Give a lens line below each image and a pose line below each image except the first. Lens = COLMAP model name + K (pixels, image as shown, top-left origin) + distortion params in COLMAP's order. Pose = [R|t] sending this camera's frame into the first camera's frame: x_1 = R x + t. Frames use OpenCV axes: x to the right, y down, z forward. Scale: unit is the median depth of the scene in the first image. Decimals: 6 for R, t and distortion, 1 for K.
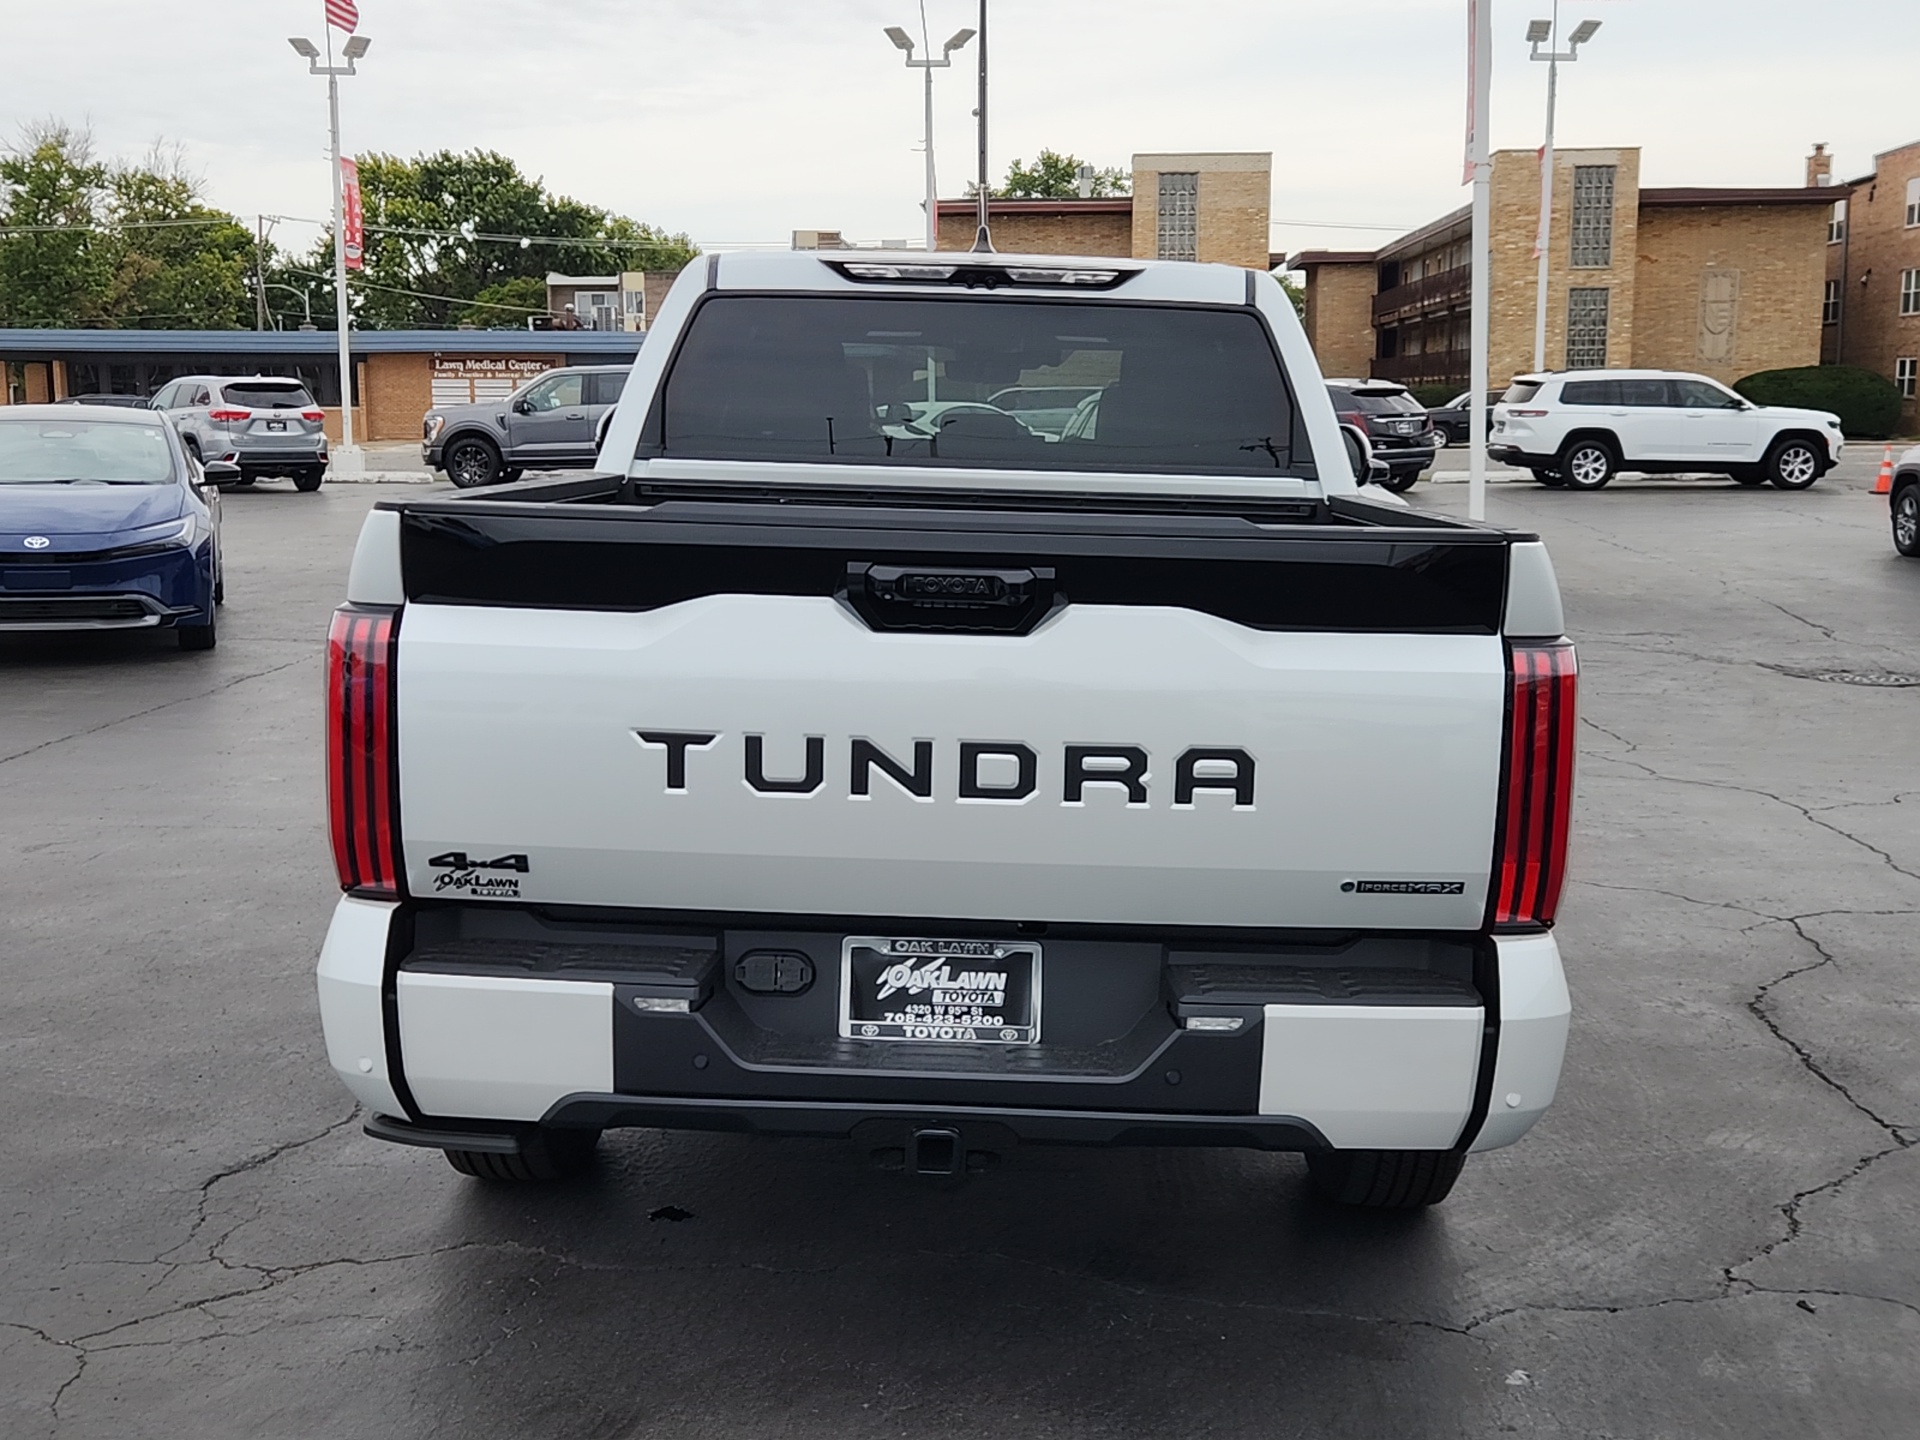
lens RADIAL K [[2184.8, 0, 960.0], [0, 2184.8, 720.0], [0, 0, 1]] dist [0.124586, -0.164071]
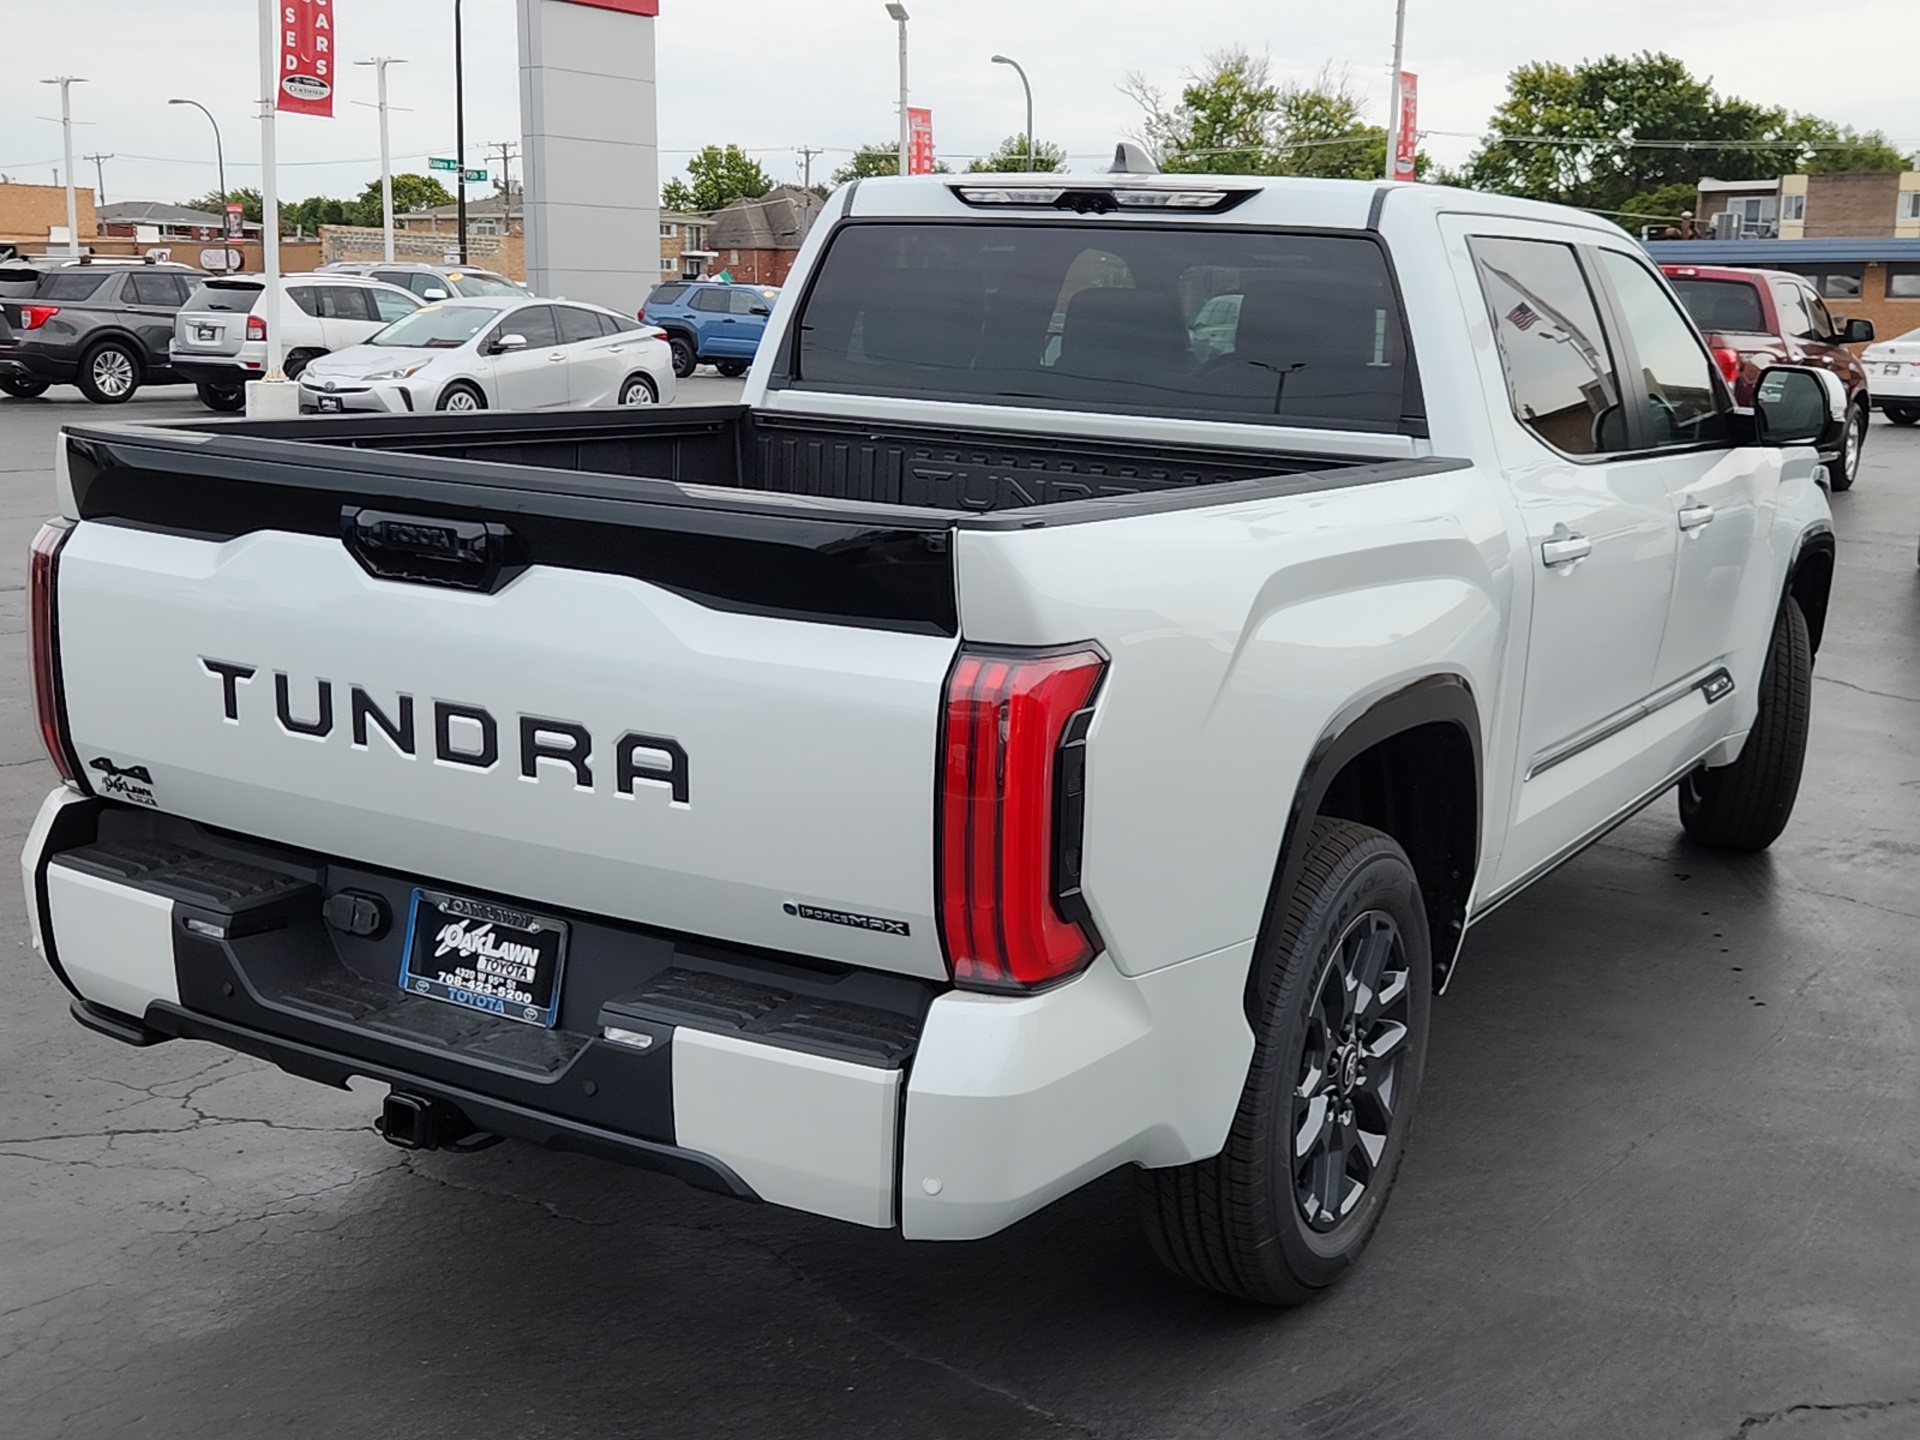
lens RADIAL K [[2184.8, 0, 960.0], [0, 2184.8, 720.0], [0, 0, 1]] dist [0.124586, -0.164071]
pose [[0.871496, 0.103770, -0.479297, 0.419640], [-0.085410, 0.994536, 0.060022, -0.037376], [0.482907, -0.011372, 0.875598, 0.172654]]
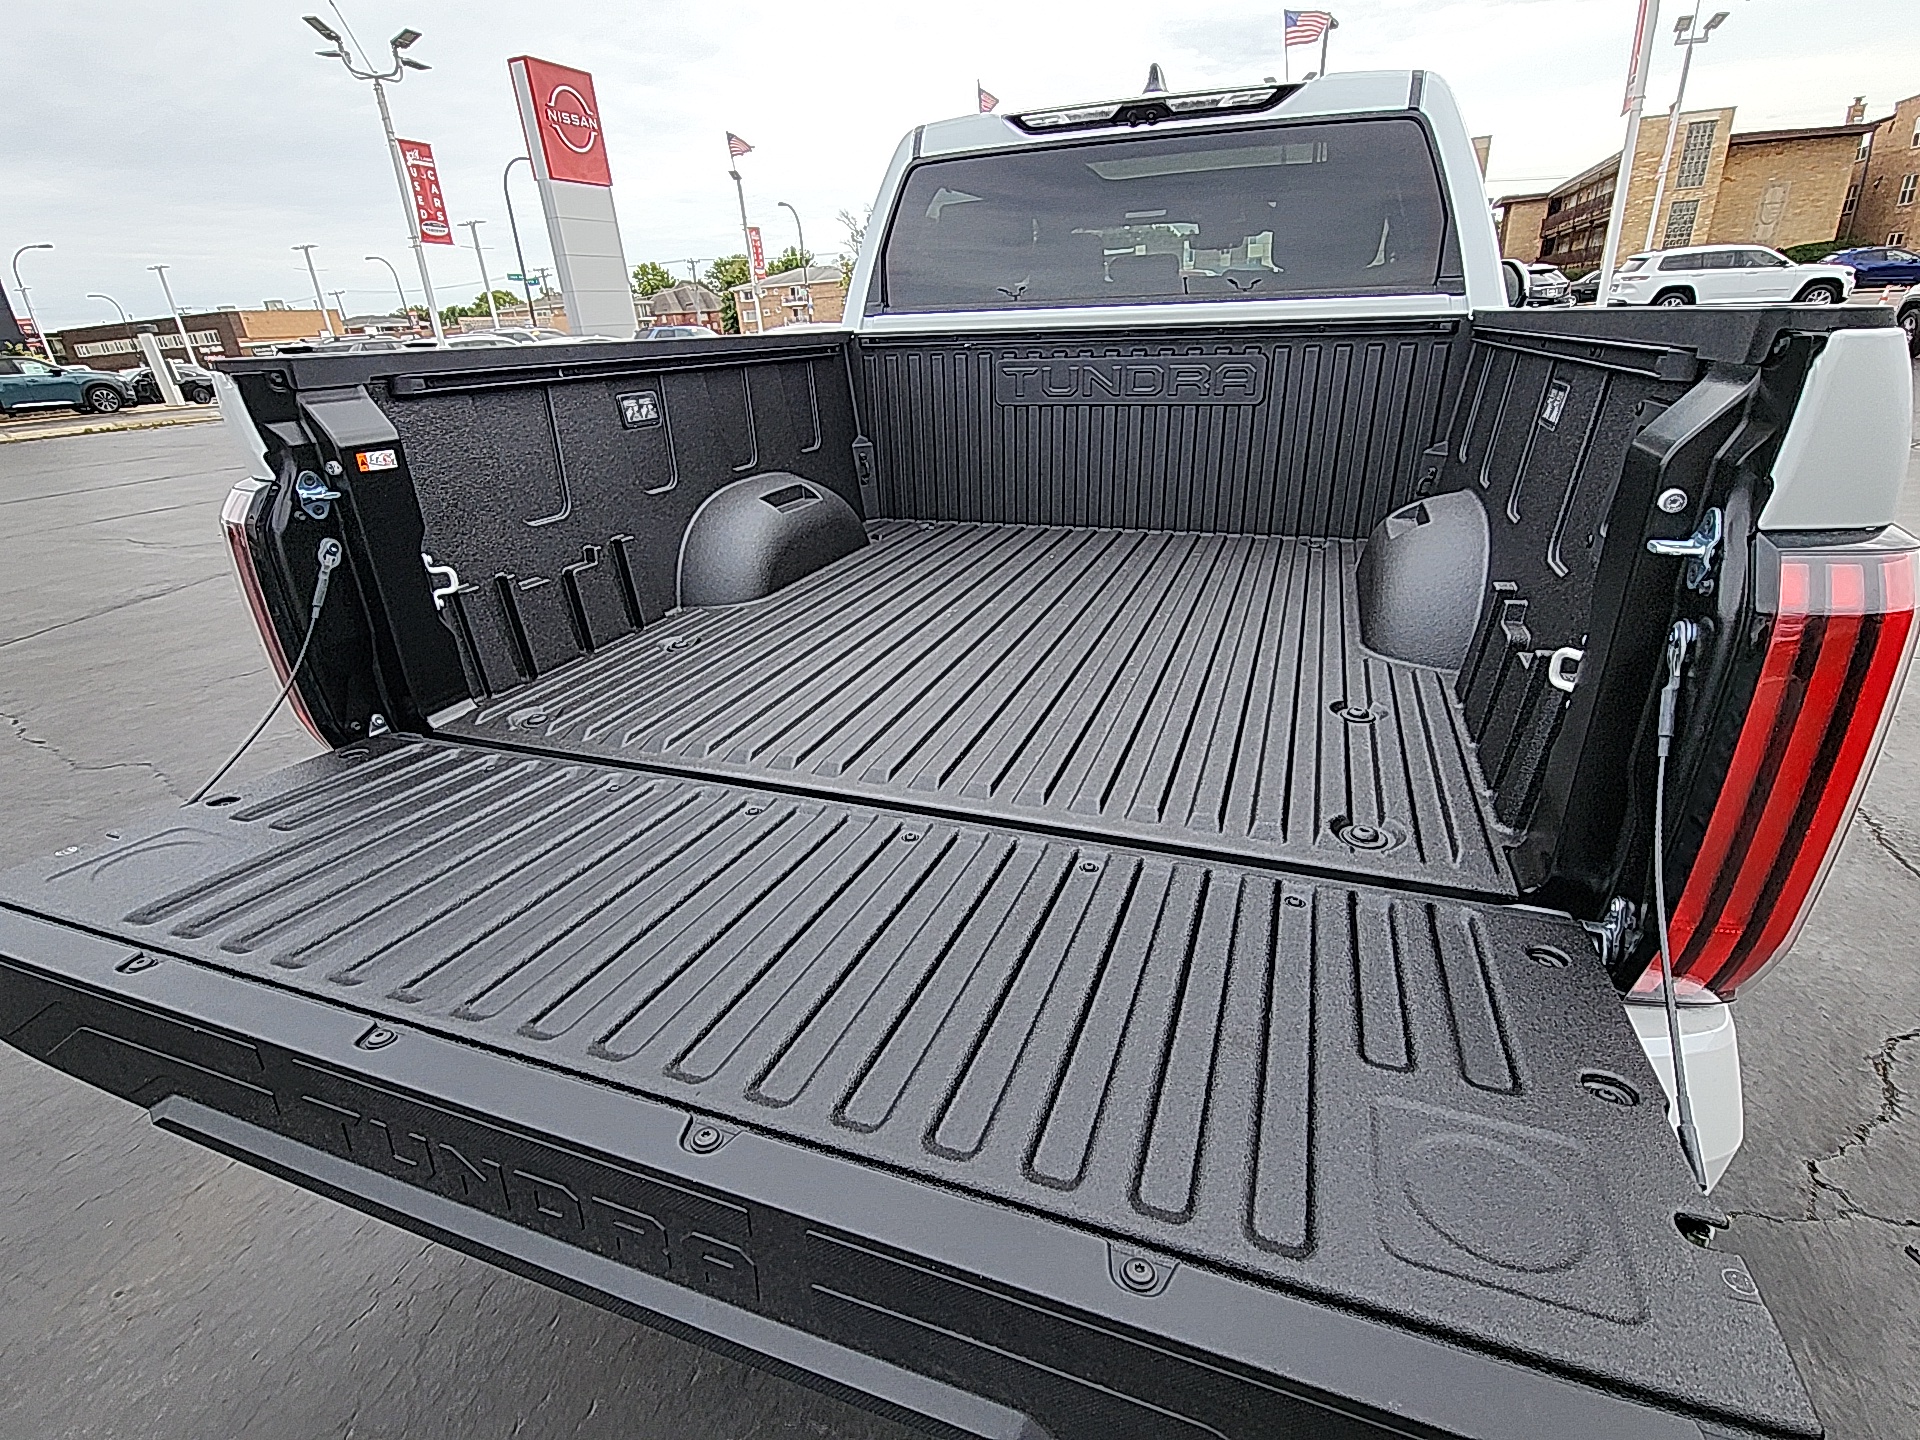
lens RADIAL K [[913.2, 0, 955.8], [0, 913.2, 732.9], [0, 0, 1]] dist [0.026408, -0.015274]
pose [[0.944232, 0.080649, -0.319252, 0.091875], [0.012370, 0.960170, 0.279141, -0.035721], [0.329049, -0.267523, 0.905626, 0.472597]]
